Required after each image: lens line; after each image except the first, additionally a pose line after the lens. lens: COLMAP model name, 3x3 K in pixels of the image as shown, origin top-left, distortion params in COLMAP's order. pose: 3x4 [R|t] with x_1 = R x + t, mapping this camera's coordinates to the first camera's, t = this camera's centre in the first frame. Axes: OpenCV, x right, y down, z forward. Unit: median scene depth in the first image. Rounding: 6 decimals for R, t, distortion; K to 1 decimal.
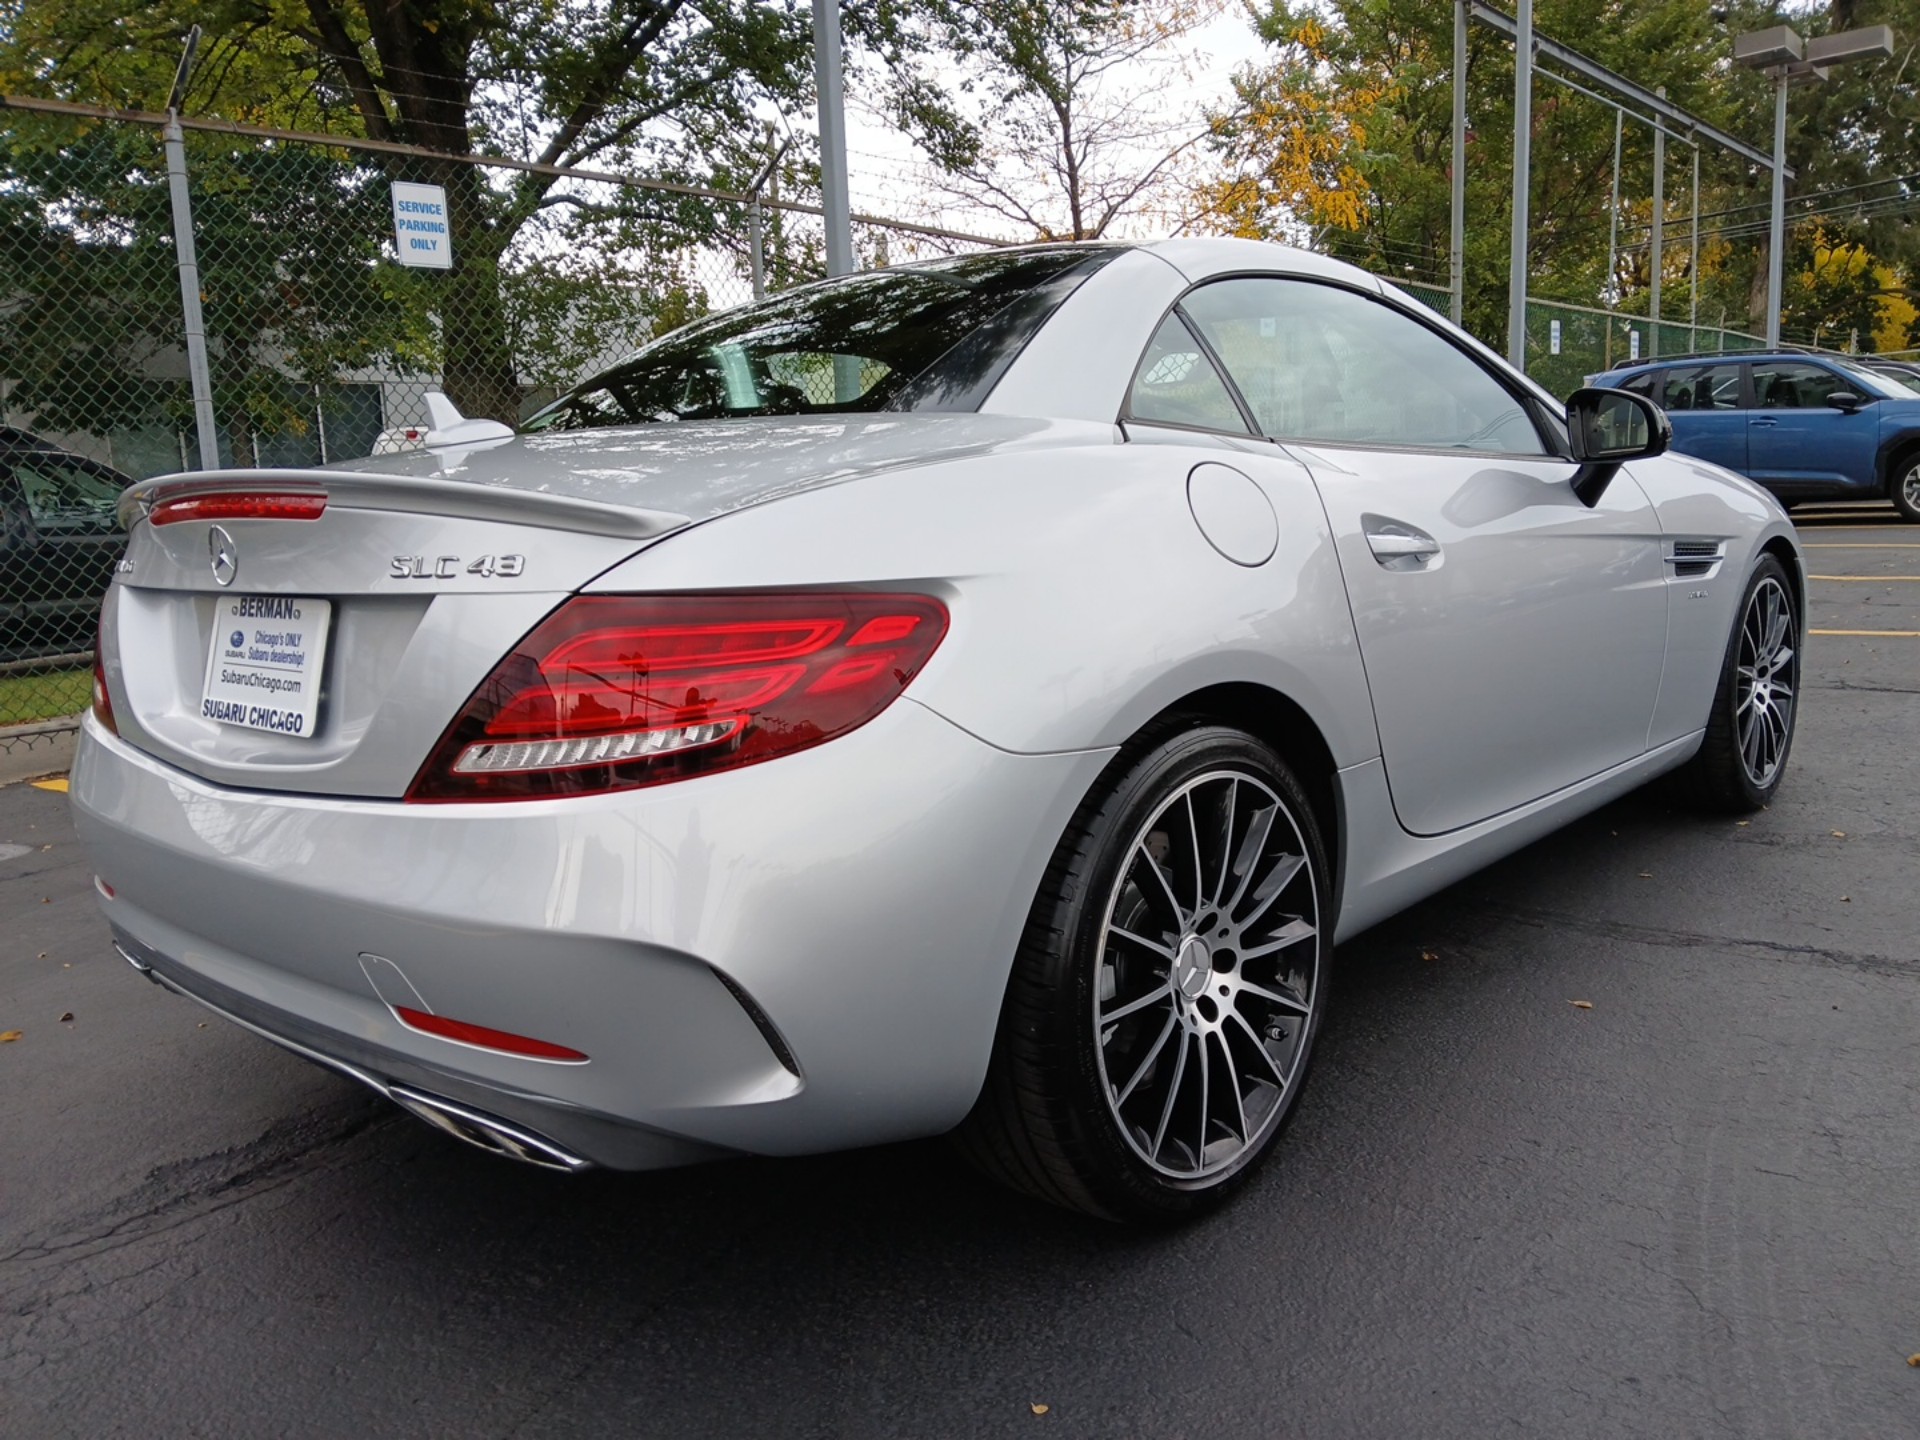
lens RADIAL K [[1503.9, 0, 959.9], [0, 1503.9, 729.6], [0, 0, 1]] dist [0.004855, -0.028566]
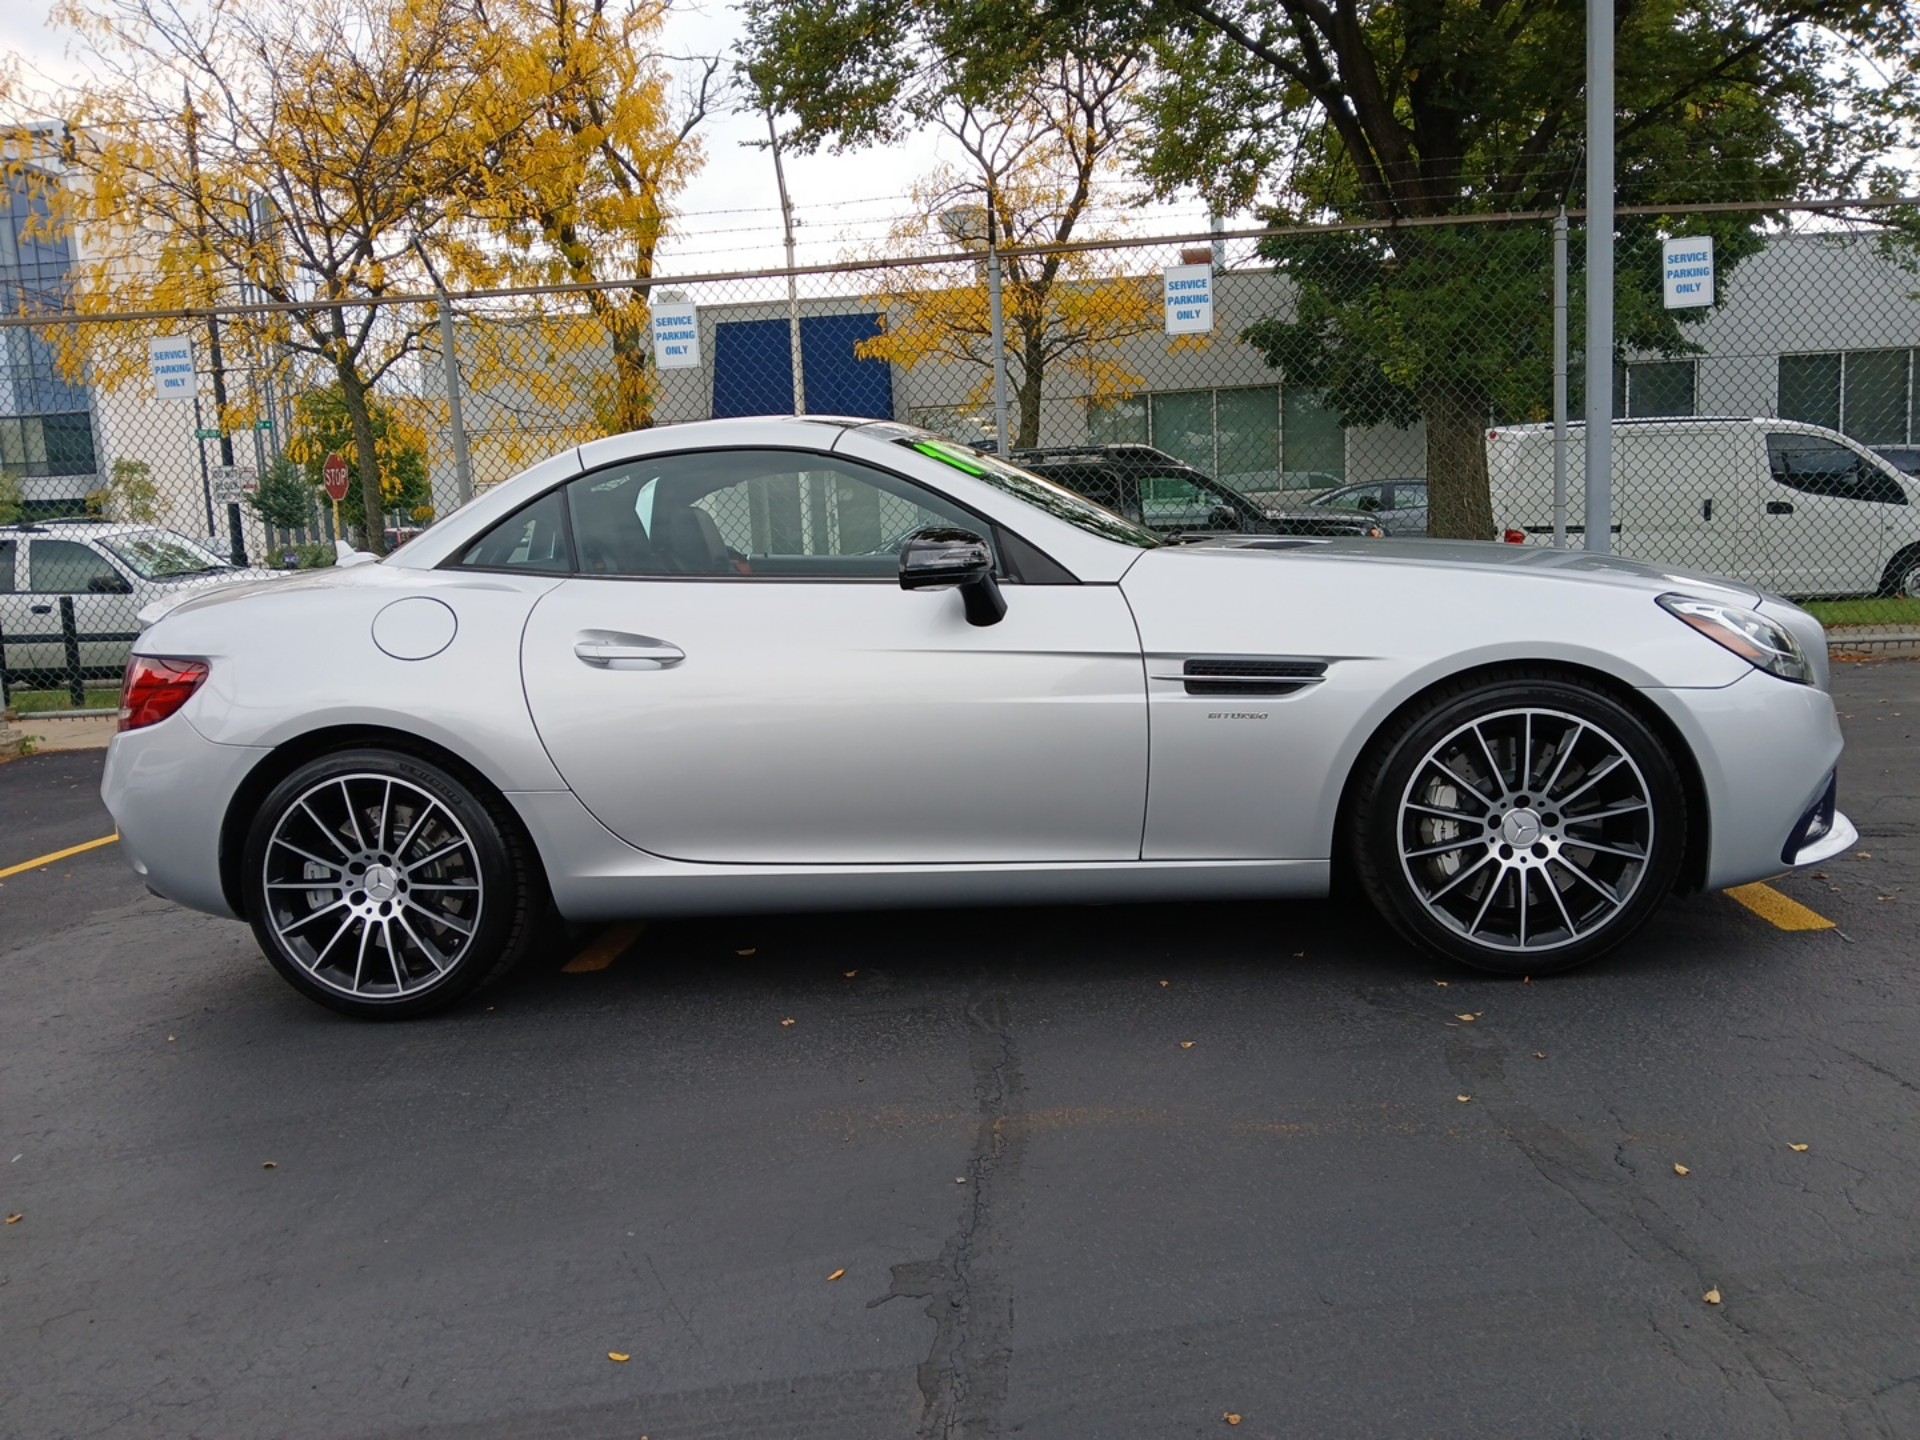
lens RADIAL K [[1477.4, 0, 944.3], [0, 1477.4, 722.7], [0, 0, 1]] dist [0.022792, -0.047768]
pose [[0.585151, 0.125224, -0.801197, 1.830889], [-0.106667, 0.991306, 0.077034, -0.223533], [0.803878, 0.040385, 0.593421, 0.474201]]
